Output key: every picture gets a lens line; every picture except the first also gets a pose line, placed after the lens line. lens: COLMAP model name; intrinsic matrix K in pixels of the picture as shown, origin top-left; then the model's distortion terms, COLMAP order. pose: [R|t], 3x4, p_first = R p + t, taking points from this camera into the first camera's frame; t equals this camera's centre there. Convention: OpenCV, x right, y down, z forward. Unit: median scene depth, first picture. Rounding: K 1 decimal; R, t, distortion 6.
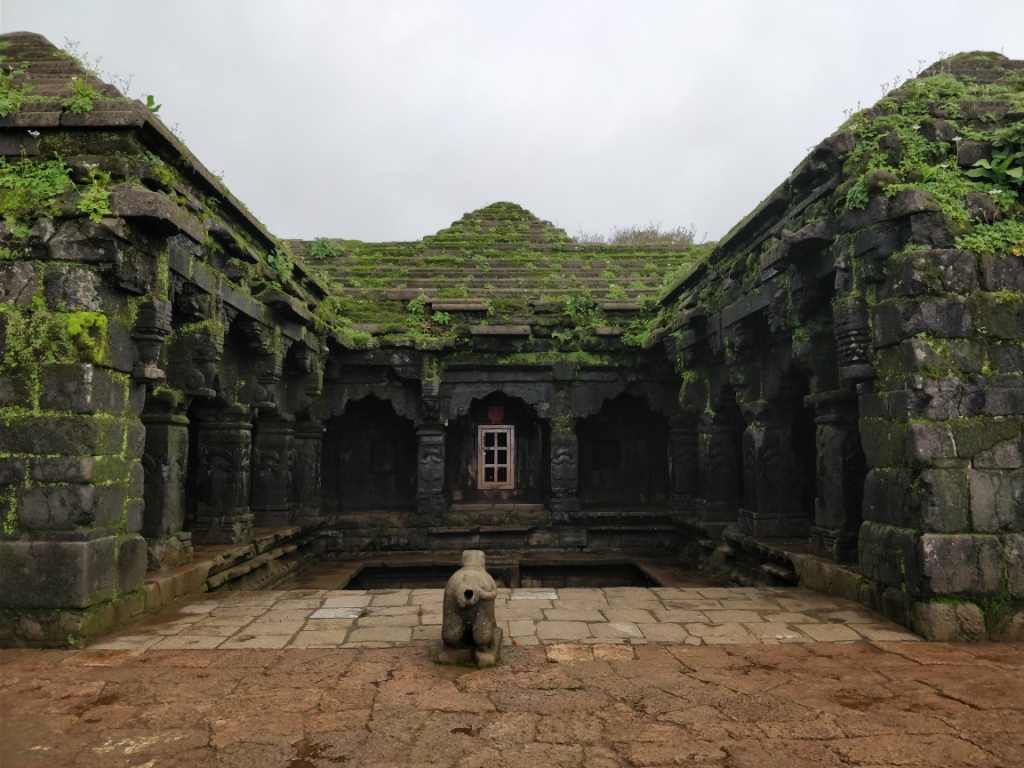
lens RADIAL K [[843.6, 0, 529.1], [0, 843.6, 391.3], [0, 0, 1]] dist [0.080184, -0.107044]
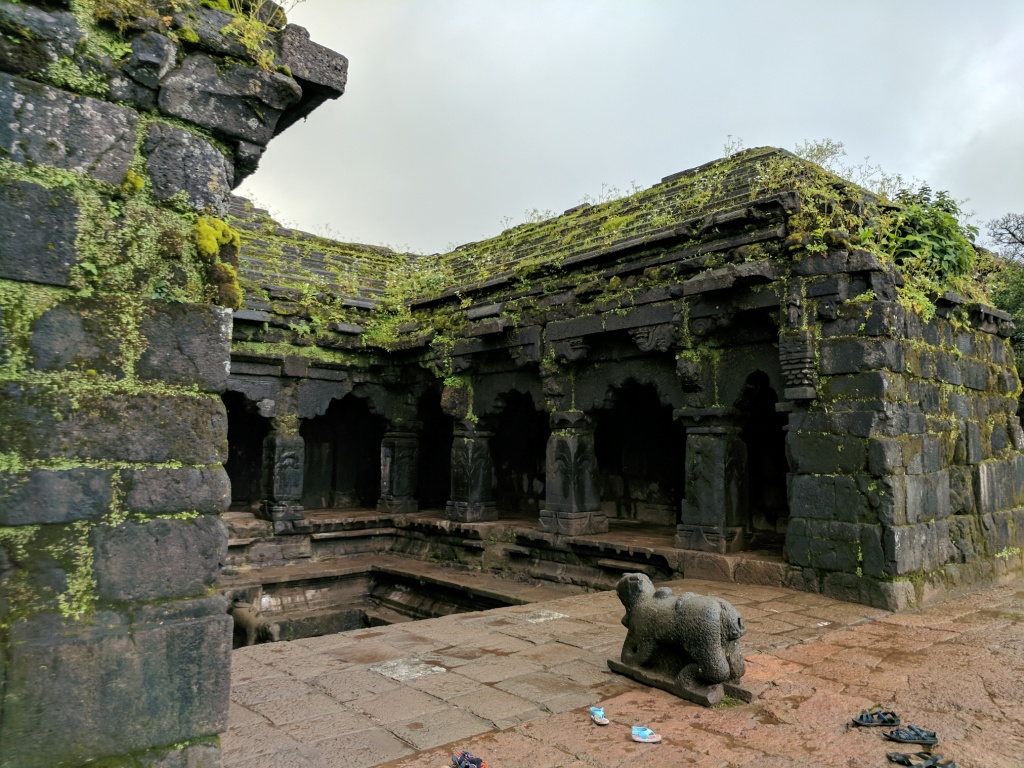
lens RADIAL K [[766.9, 0, 540.4], [0, 766.9, 388.4], [0, 0, 1]] dist [0.027300, -0.013447]
pose [[0.779072, 0.061662, 0.623894, -0.533852], [-0.054614, 0.998043, -0.030442, 0.021682], [-0.624551, -0.010357, 0.780916, 0.359526]]
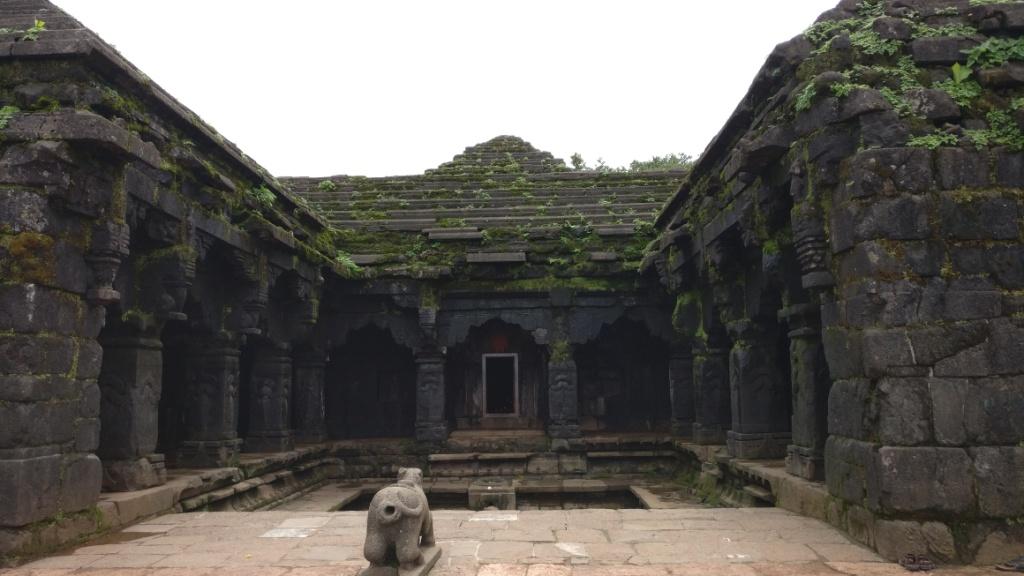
lens RADIAL K [[819.7, 0, 509.3], [0, 819.7, 292.0], [0, 0, 1]] dist [0.017720, 0.049464]
pose [[0.997316, -0.019615, -0.070535, 0.097182], [0.016467, 0.998854, -0.044938, 0.025035], [0.071336, 0.043656, 0.996497, 0.044660]]
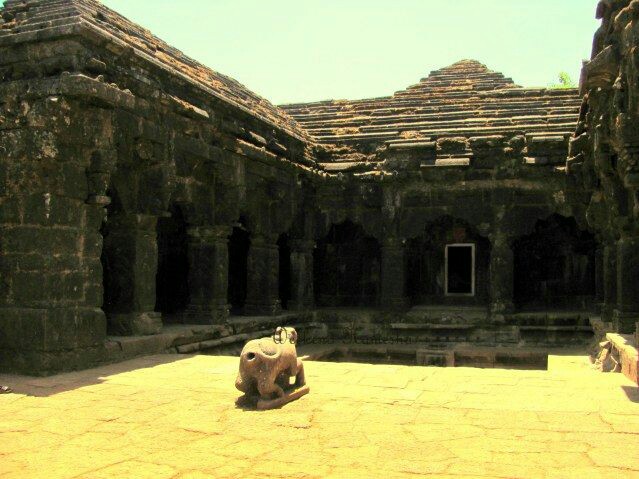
lens RADIAL K [[686.2, 0, 341.2], [0, 686.2, 258.3], [0, 0, 1]] dist [-0.107366, 0.000000]
pose [[0.942627, 0.000124, -0.333849, 0.297572], [0.016599, 0.998746, 0.047239, 0.028342], [0.333436, -0.050070, 0.941442, 0.035098]]
